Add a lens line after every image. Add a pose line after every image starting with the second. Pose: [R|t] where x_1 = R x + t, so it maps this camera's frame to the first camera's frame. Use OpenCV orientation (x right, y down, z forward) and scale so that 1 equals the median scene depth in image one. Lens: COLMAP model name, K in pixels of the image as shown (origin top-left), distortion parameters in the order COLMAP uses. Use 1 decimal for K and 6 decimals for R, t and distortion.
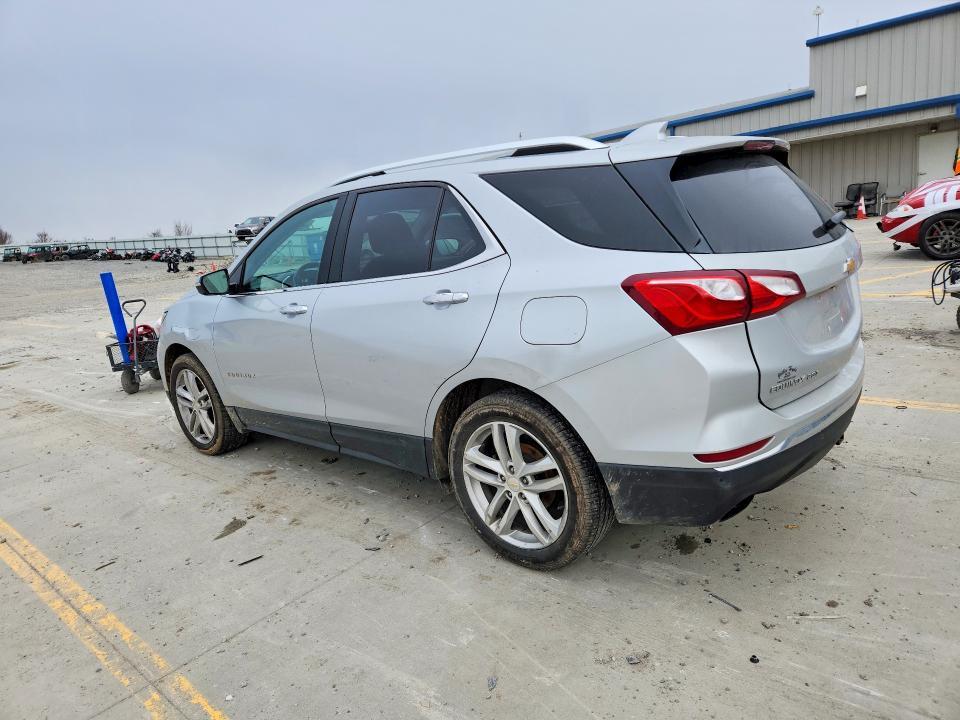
lens RADIAL K [[633.9, 0, 475.9], [0, 633.9, 357.2], [0, 0, 1]] dist [0.068864, -0.055873]
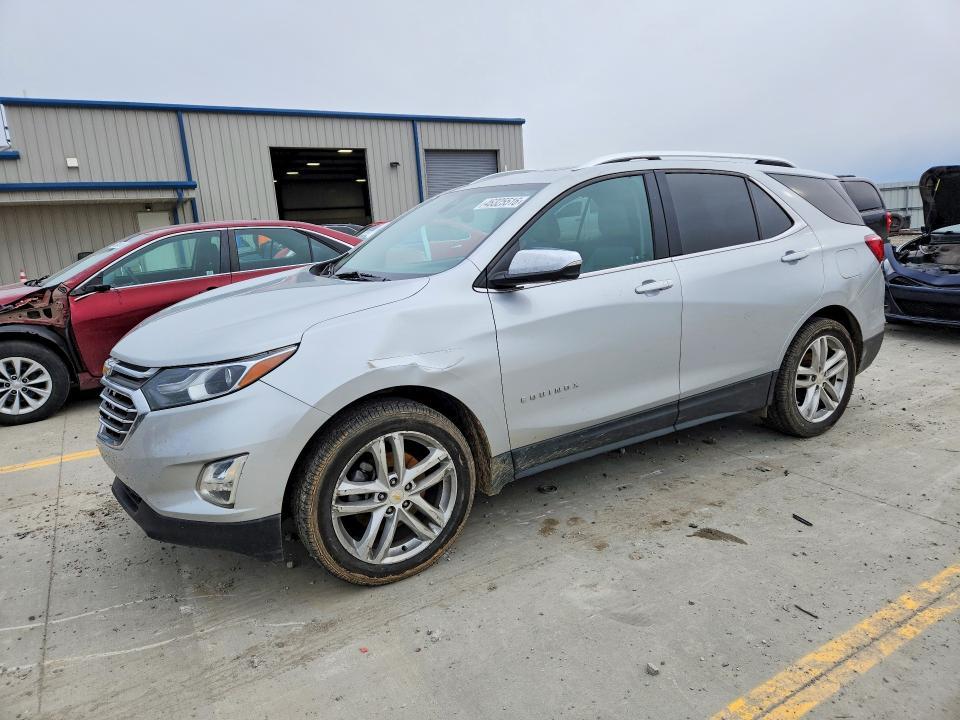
lens RADIAL K [[633.9, 0, 475.9], [0, 633.9, 357.2], [0, 0, 1]] dist [0.068864, -0.055873]
pose [[0.301968, -0.103572, 0.947675, -1.414376], [0.223036, 0.974167, 0.035399, -0.074440], [-0.926860, 0.200677, 0.317268, 1.100101]]
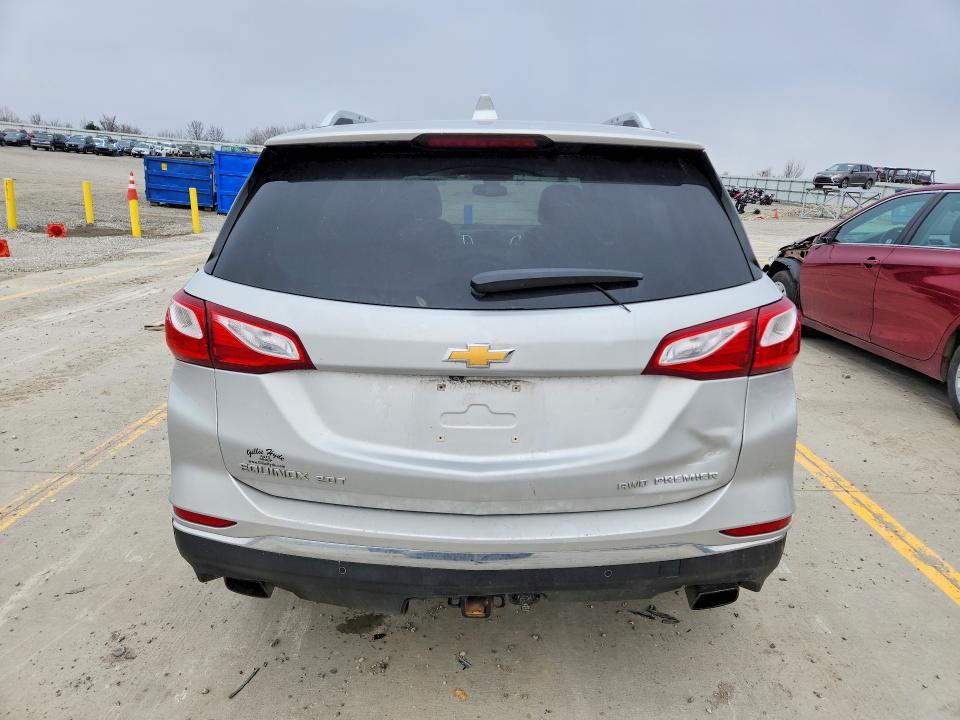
lens RADIAL K [[633.9, 0, 475.9], [0, 633.9, 357.2], [0, 0, 1]] dist [0.068864, -0.055873]
pose [[0.646137, 0.309726, -0.697550, 0.803139], [-0.247601, 0.949590, 0.192285, -0.205482], [0.721942, 0.048471, 0.690254, 0.469164]]
